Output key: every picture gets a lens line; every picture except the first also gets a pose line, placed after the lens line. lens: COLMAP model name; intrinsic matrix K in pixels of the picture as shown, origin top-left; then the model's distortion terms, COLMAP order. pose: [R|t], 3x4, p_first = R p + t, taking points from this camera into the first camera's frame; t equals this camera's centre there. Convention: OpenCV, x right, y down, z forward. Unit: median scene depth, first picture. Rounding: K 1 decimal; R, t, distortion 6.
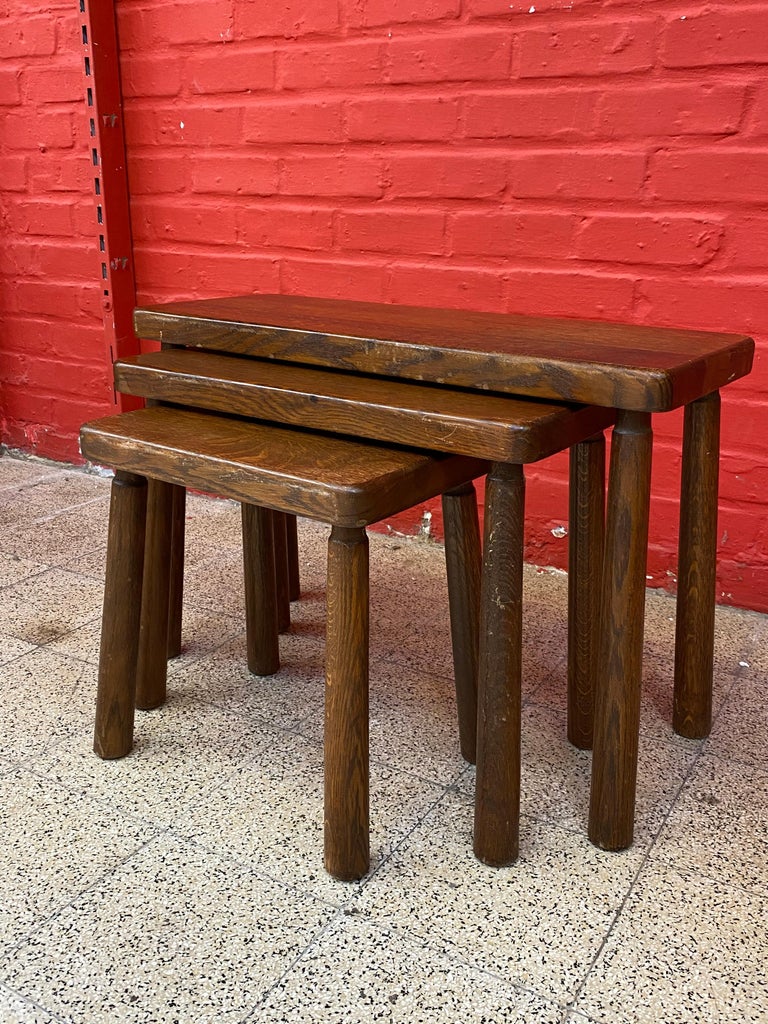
lens RADIAL K [[969.5, 0, 380.6], [0, 969.5, 496.8], [0, 0, 1]] dist [0.002664, 0.000000]
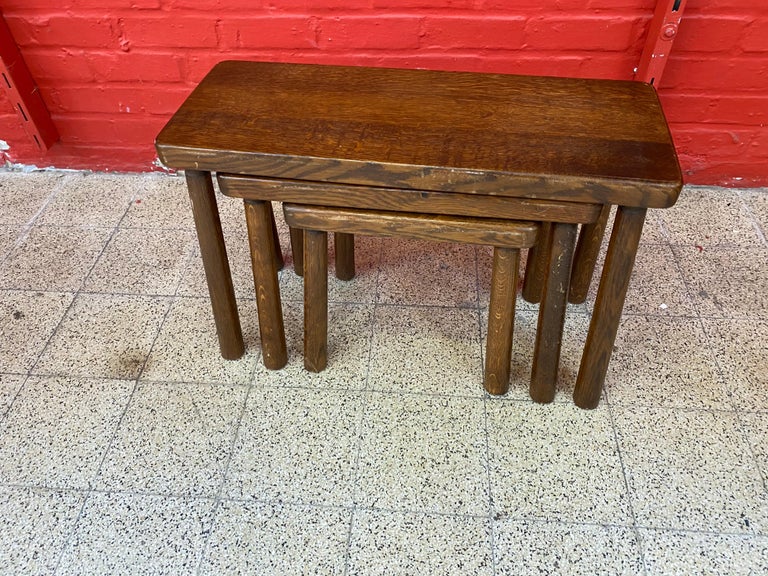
lens RADIAL K [[594.0, 0, 377.9], [0, 594.0, 281.1], [0, 0, 1]] dist [0.007665, -0.011575]
pose [[0.897059, -0.338721, 0.283819, -0.244908], [0.169705, 0.857059, 0.486467, -0.308898], [-0.408026, -0.388224, 0.826315, 0.248652]]
